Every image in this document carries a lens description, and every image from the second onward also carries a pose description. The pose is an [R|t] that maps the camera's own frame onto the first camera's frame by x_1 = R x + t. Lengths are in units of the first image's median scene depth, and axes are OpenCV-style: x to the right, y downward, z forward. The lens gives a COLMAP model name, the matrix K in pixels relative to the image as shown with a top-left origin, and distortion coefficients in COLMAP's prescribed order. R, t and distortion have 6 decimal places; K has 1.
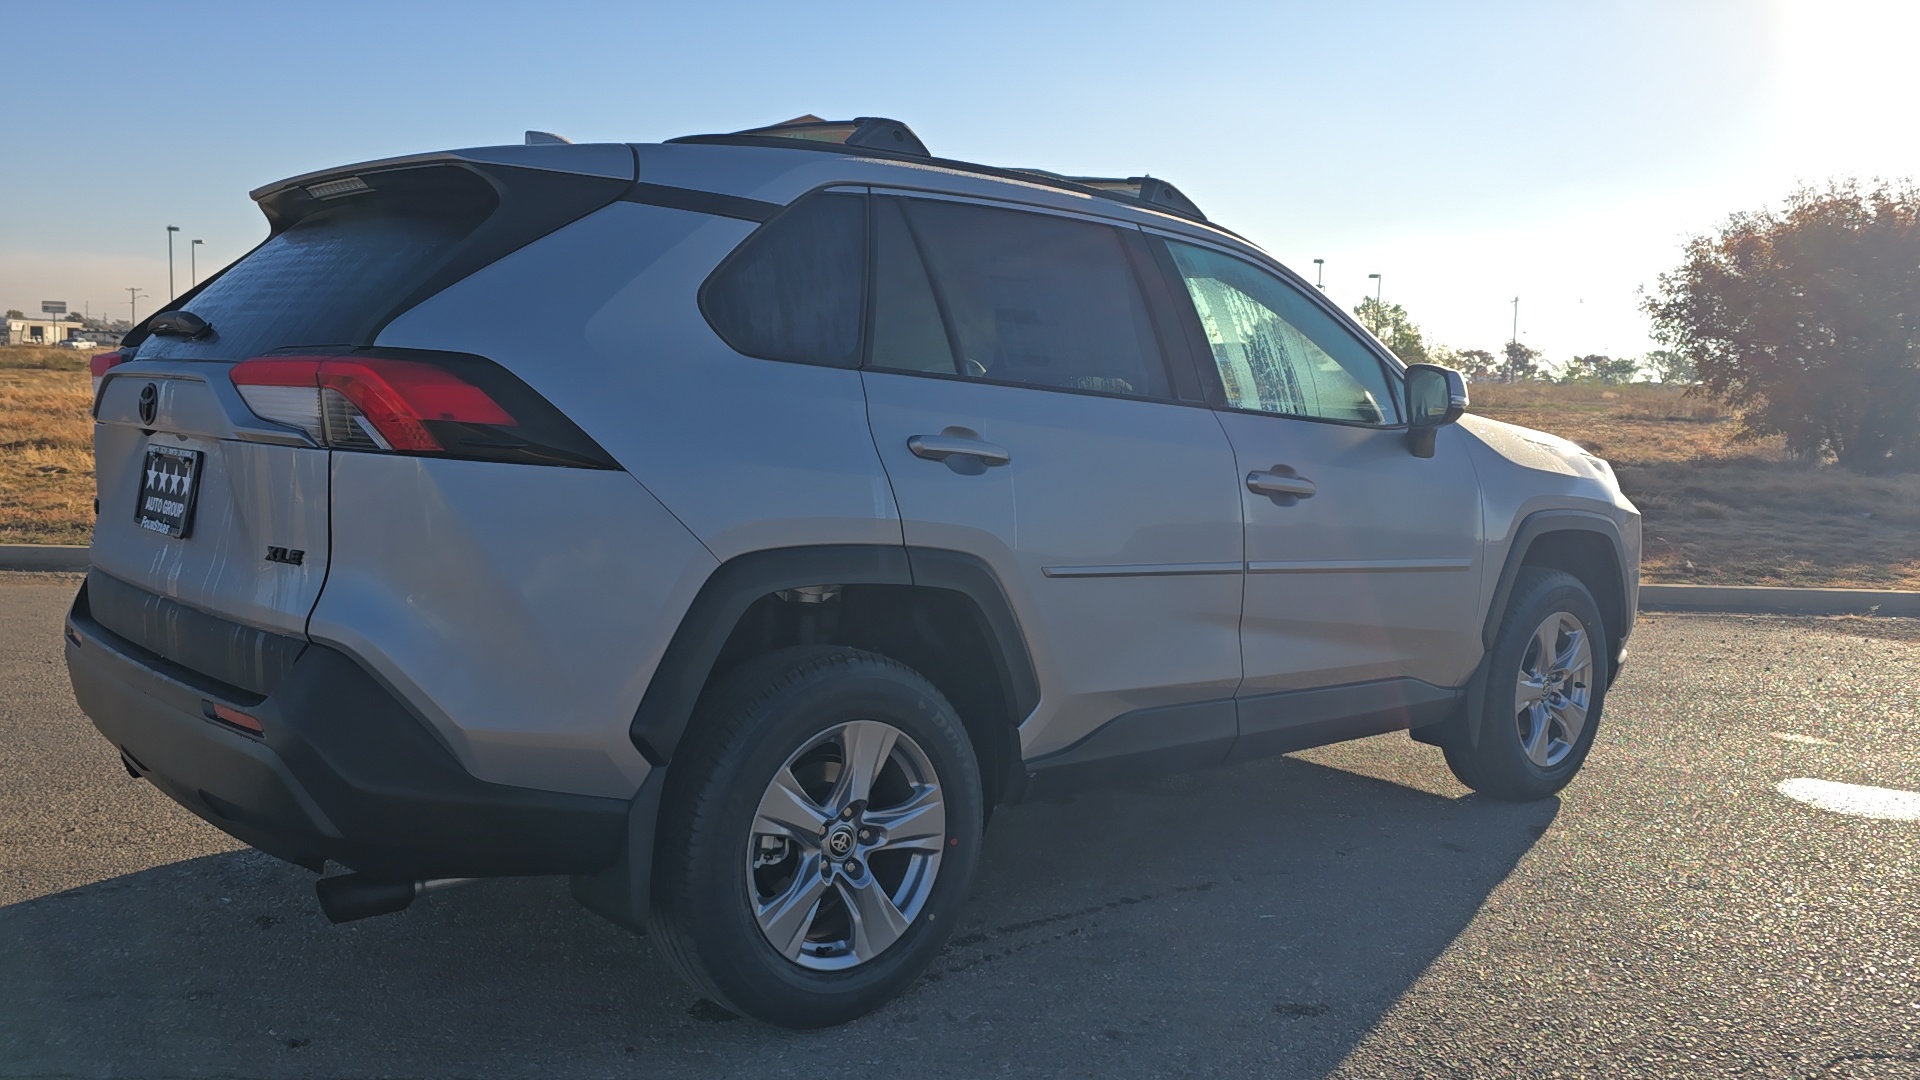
lens RADIAL K [[1618.6, 0, 960.0], [0, 1618.6, 540.0], [0, 0, 1]] dist [0.002871, 0.003441]
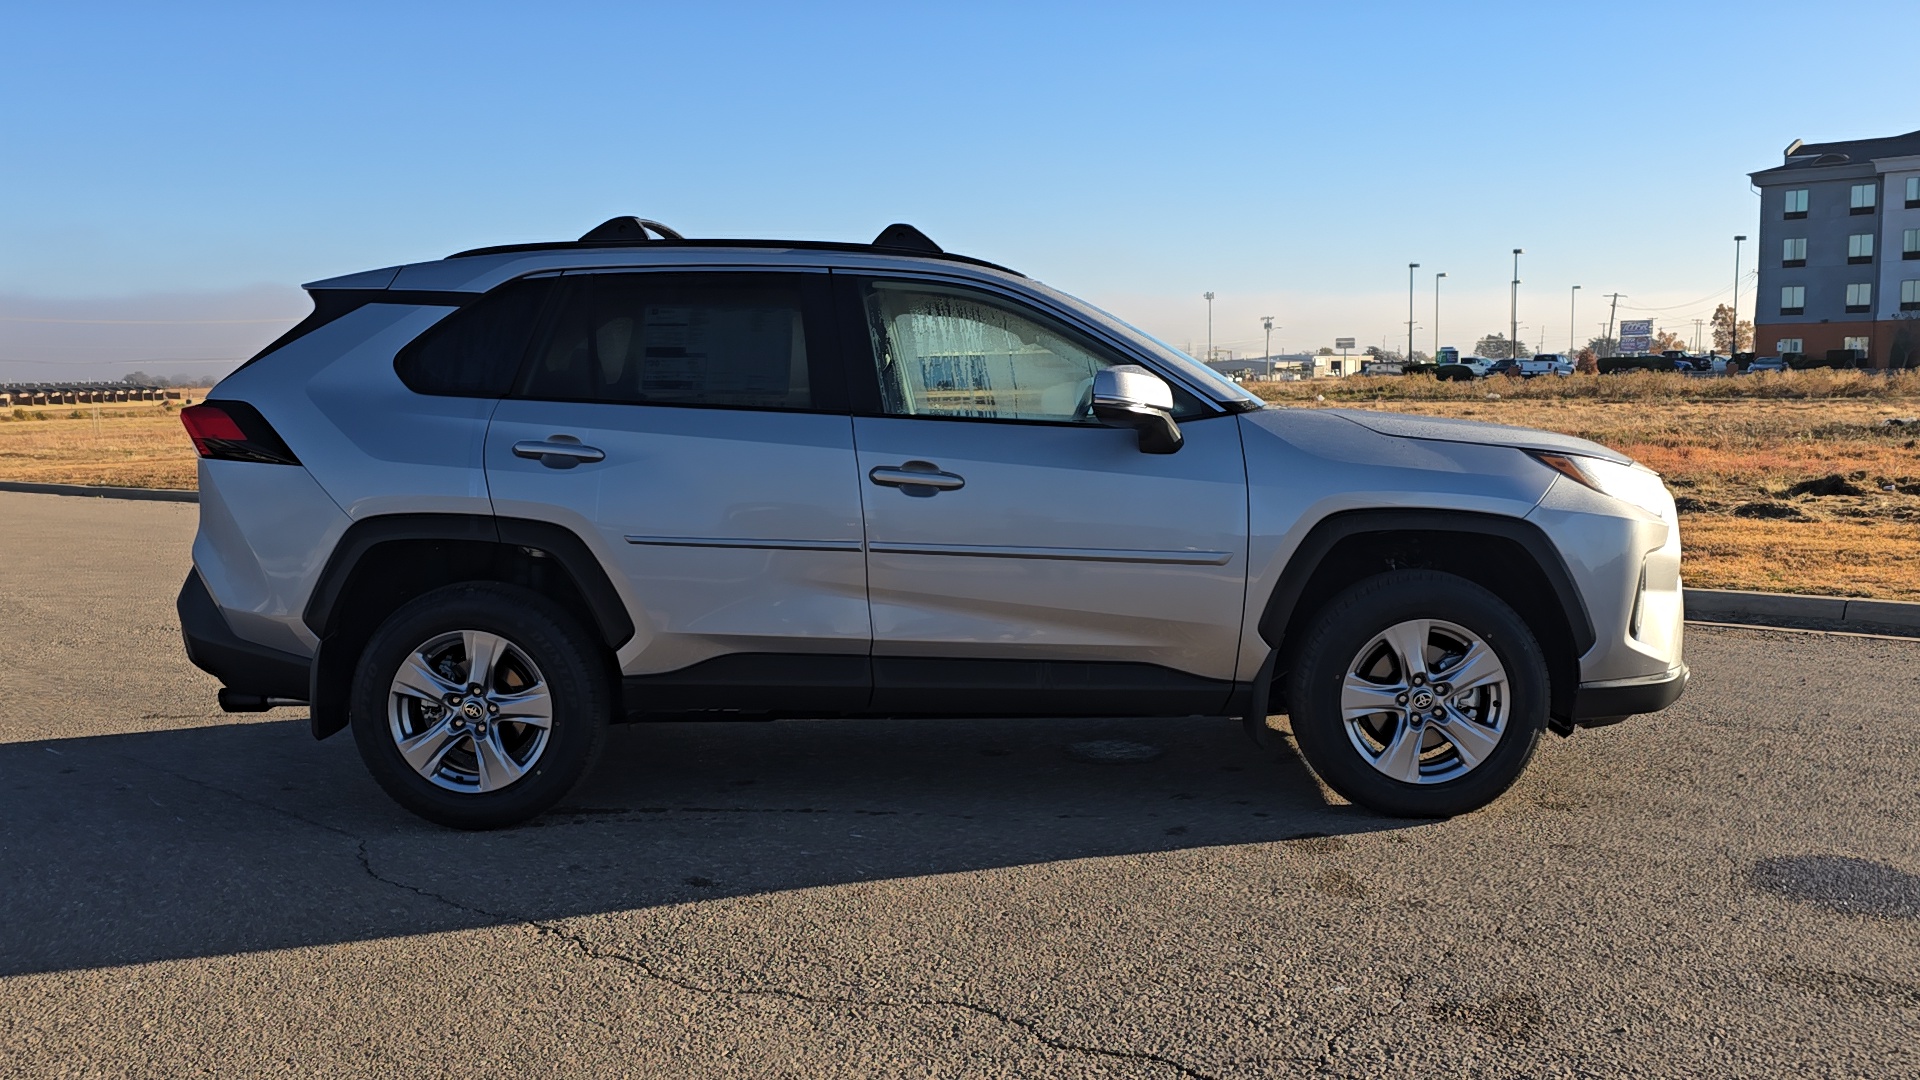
lens RADIAL K [[1618.6, 0, 960.0], [0, 1618.6, 540.0], [0, 0, 1]] dist [0.002871, 0.003441]
pose [[0.721778, 0.024725, -0.691683, 1.249733], [-0.032749, 0.999462, 0.001553, 0.009068], [0.691350, 0.021531, 0.722199, 0.206360]]
